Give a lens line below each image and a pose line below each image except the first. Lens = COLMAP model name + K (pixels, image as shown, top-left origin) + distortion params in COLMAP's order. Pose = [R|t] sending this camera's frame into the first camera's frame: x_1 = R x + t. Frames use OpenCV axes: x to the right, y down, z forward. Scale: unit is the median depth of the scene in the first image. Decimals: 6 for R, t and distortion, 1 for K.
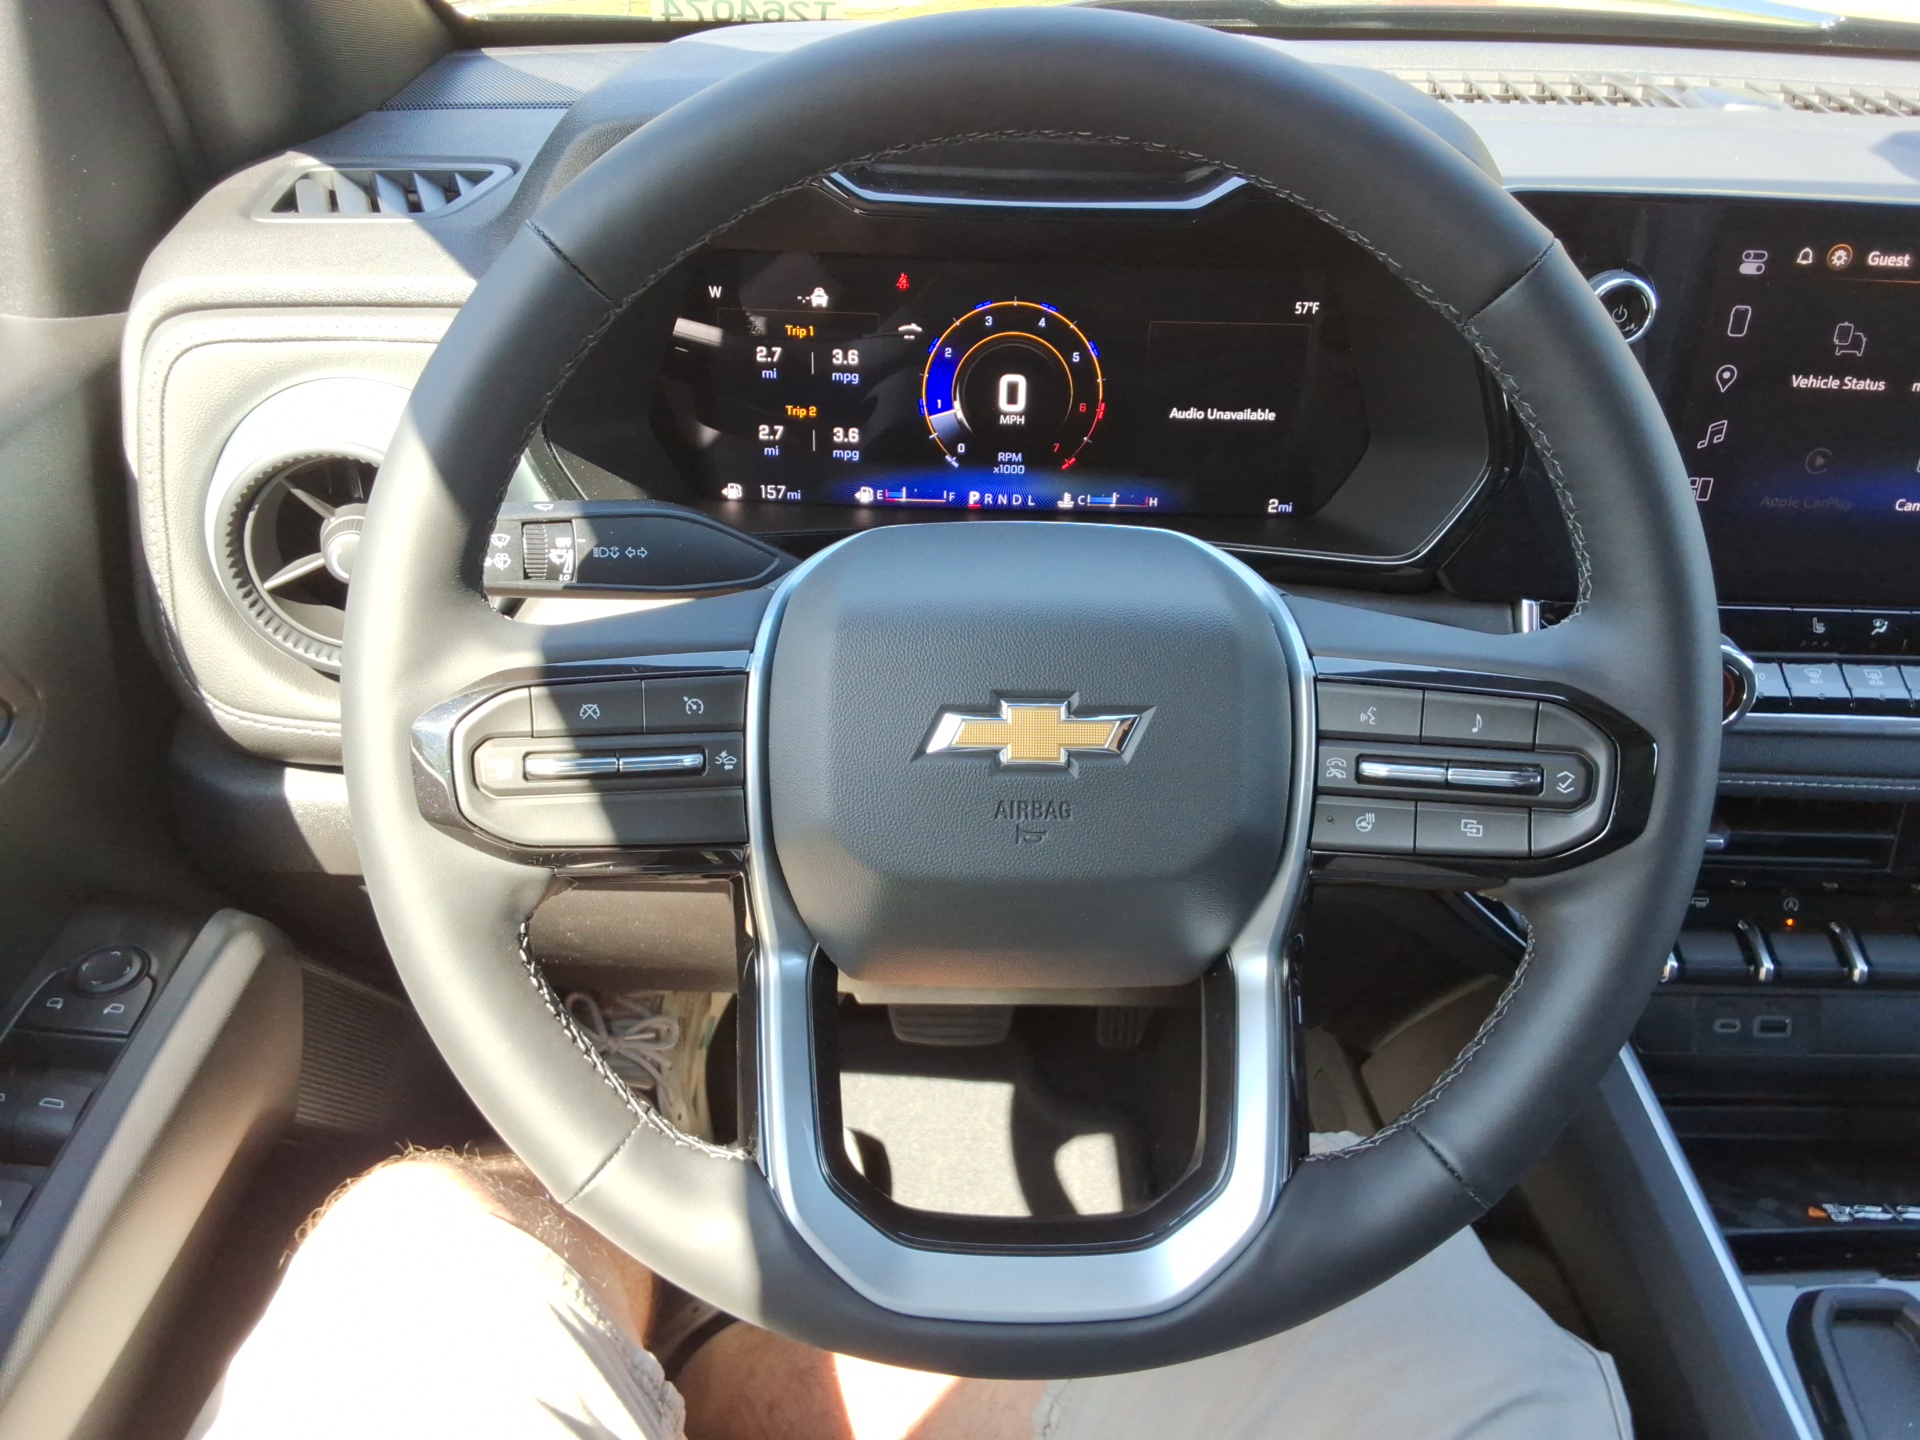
lens RADIAL K [[1545.0, 0, 977.9], [0, 1545.0, 714.9], [0, 0, 1]] dist [0.098018, -0.154207]
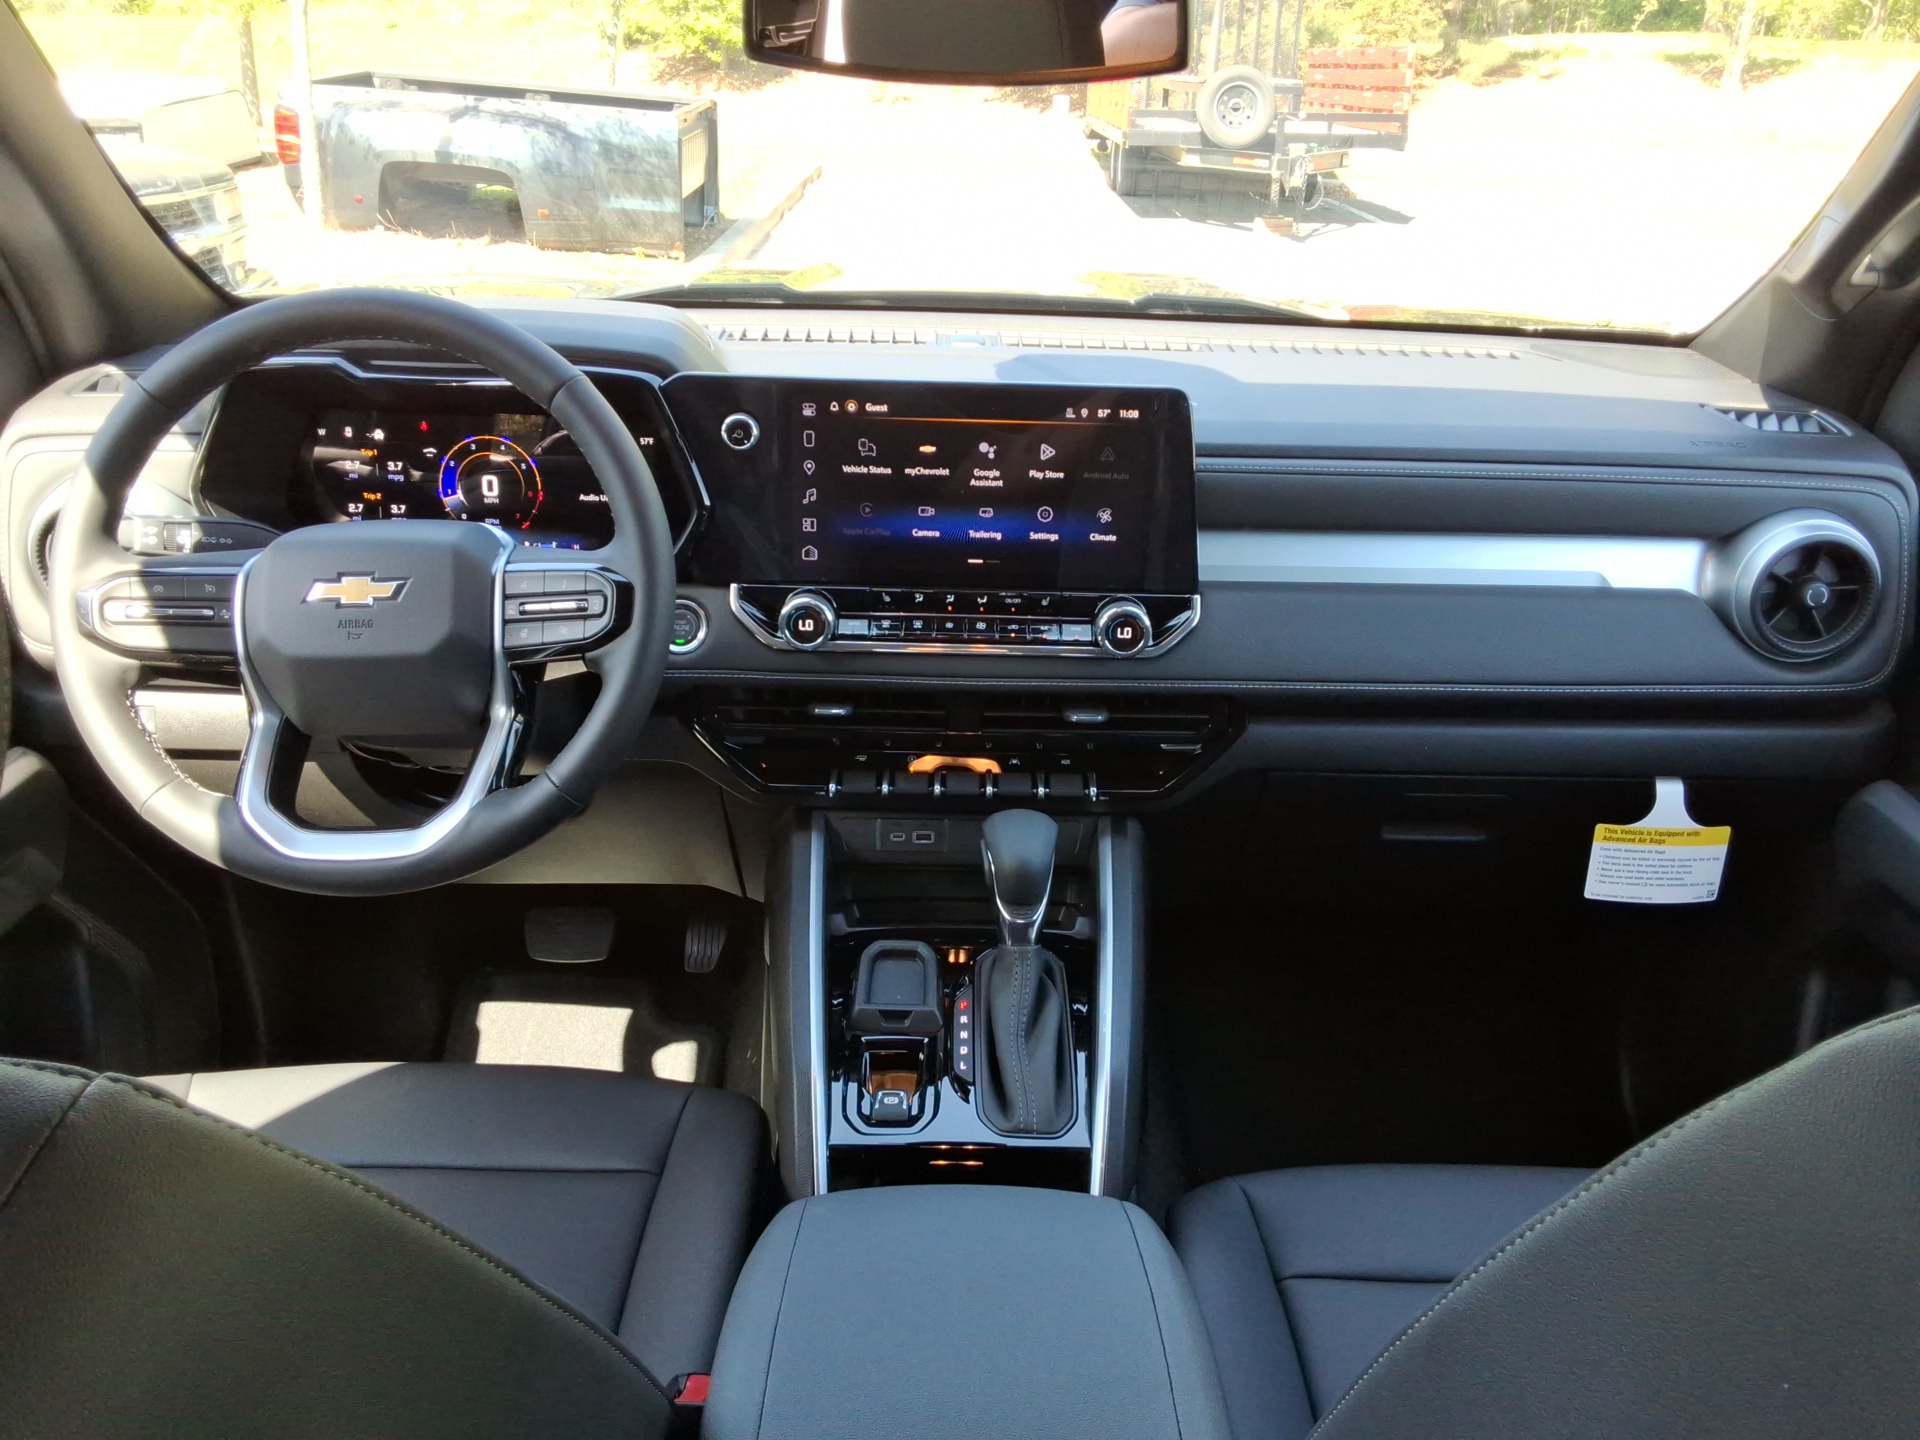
lens RADIAL K [[1545.0, 0, 977.9], [0, 1545.0, 714.9], [0, 0, 1]] dist [0.098018, -0.154207]
pose [[0.999961, -0.008253, 0.003004, 0.590993], [0.008600, 0.989456, -0.144576, 0.330144], [-0.001779, 0.144597, 0.989489, -0.777291]]
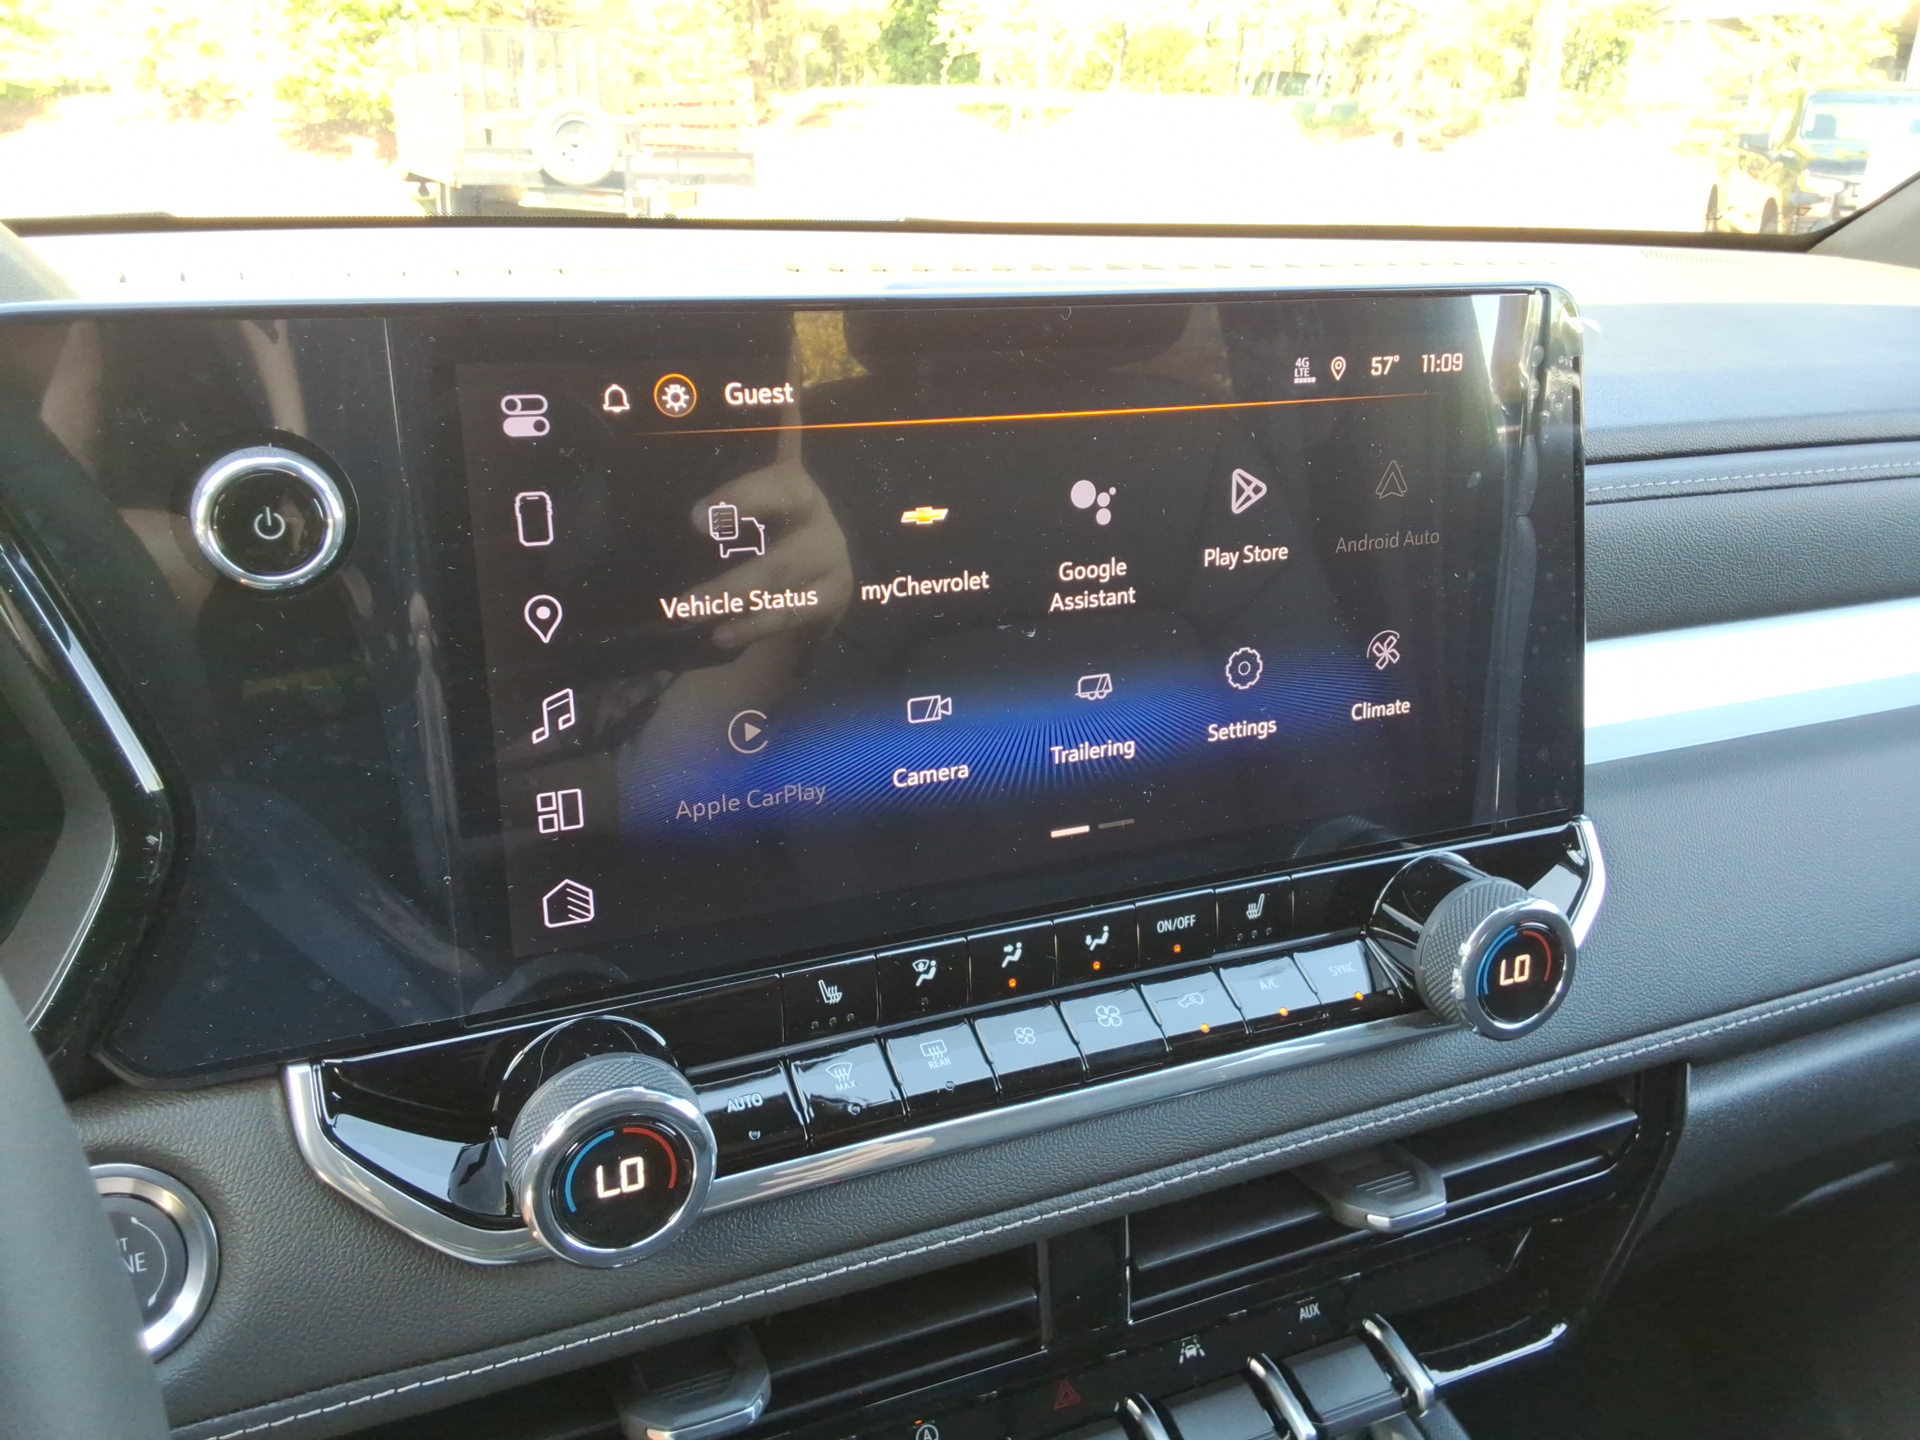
lens RADIAL K [[1549.9, 0, 965.8], [0, 1549.9, 701.0], [0, 0, 1]] dist [0.161415, -0.273173]
pose [[0.918466, -0.146659, 0.367302, 0.350674], [0.211860, 0.966663, -0.143797, -0.062333], [-0.333968, 0.209889, 0.918919, 0.376926]]
